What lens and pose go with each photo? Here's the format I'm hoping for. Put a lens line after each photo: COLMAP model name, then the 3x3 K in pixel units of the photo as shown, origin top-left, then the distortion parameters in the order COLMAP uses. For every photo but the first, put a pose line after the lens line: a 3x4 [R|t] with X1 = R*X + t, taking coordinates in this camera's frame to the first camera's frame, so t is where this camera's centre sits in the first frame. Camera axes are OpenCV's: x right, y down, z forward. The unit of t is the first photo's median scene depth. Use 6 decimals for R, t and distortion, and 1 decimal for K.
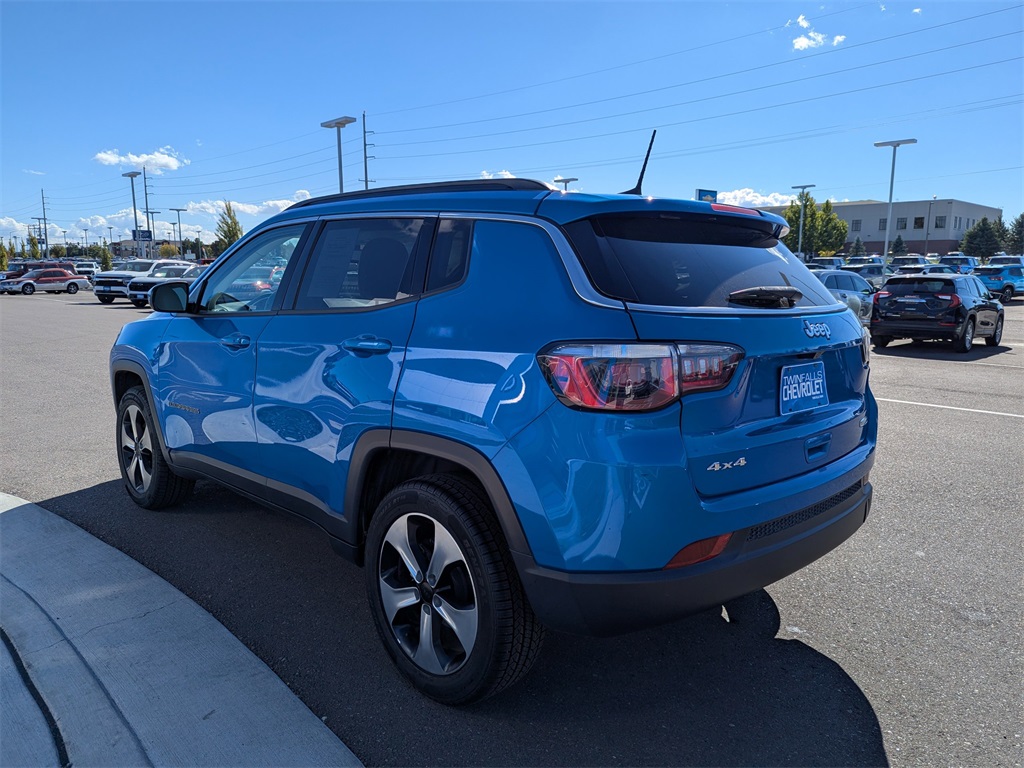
lens RADIAL K [[725.6, 0, 512.6], [0, 725.6, 383.5], [0, 0, 1]] dist [0.043769, -0.033345]
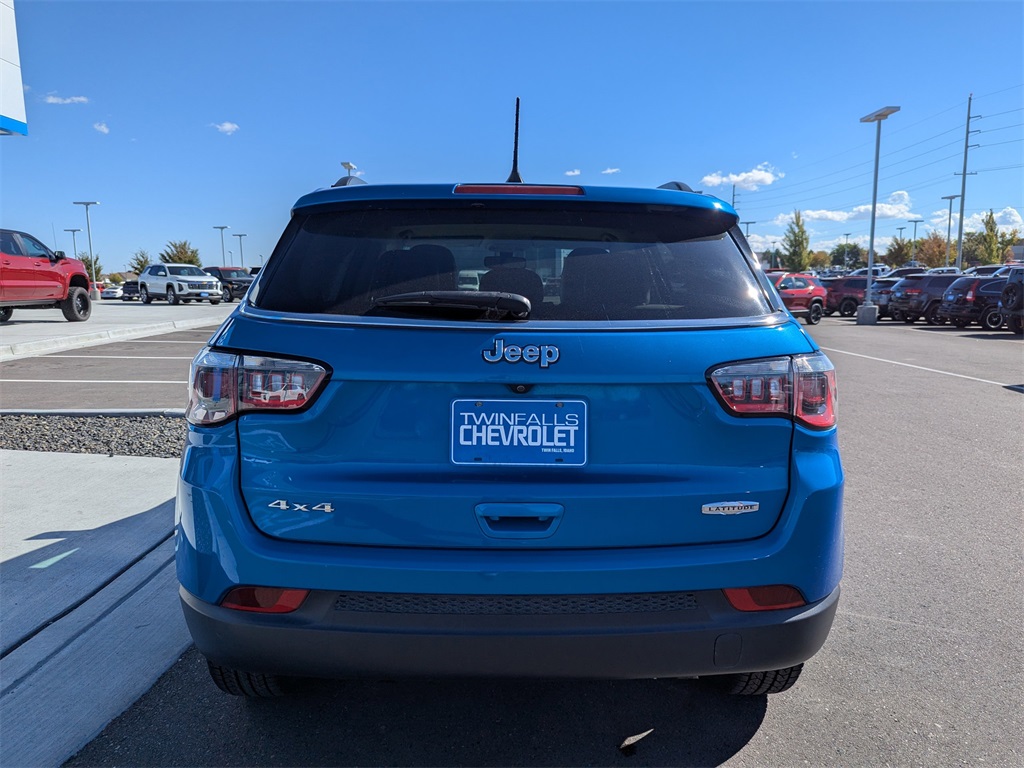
lens RADIAL K [[725.6, 0, 517.6], [0, 725.6, 383.4], [0, 0, 1]] dist [0.043769, -0.033345]
pose [[0.735294, 0.085468, -0.672338, 0.870603], [-0.093770, 0.995305, 0.023973, -0.059359], [0.671230, 0.045418, 0.739856, 0.469694]]
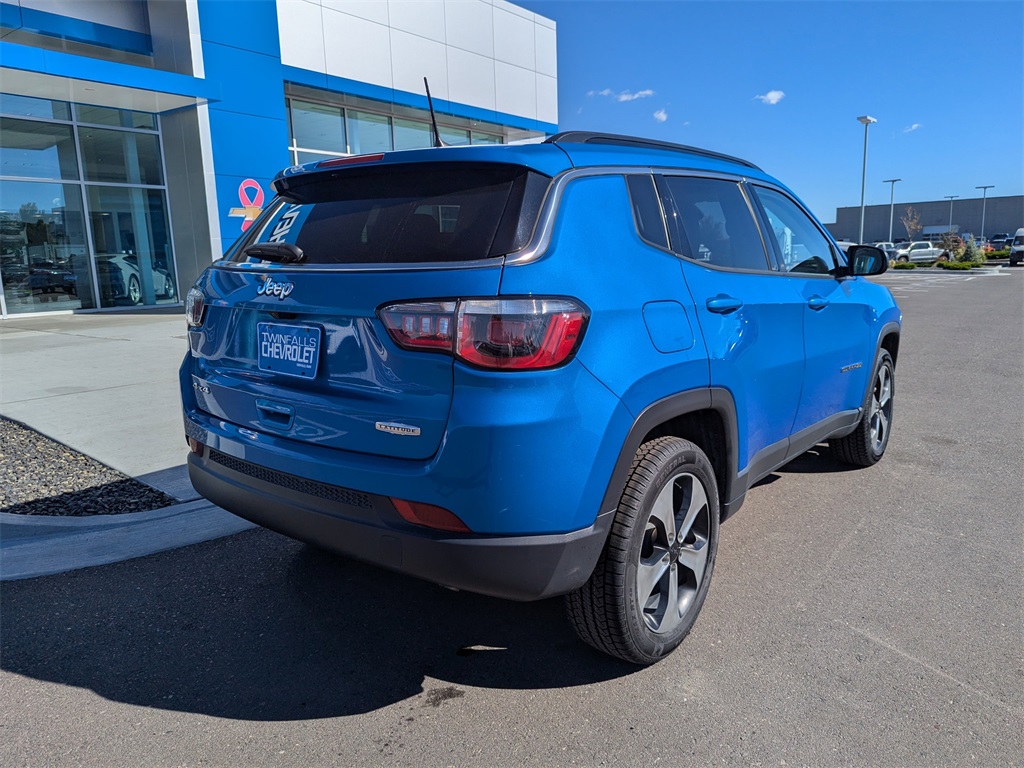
lens RADIAL K [[725.6, 0, 510.6], [0, 725.6, 384.5], [0, 0, 1]] dist [0.043769, -0.033345]
pose [[0.129501, 0.159958, -0.978592, 1.363336], [-0.126184, 0.981538, 0.143741, -0.122331], [0.983518, 0.104868, 0.147294, 1.147962]]
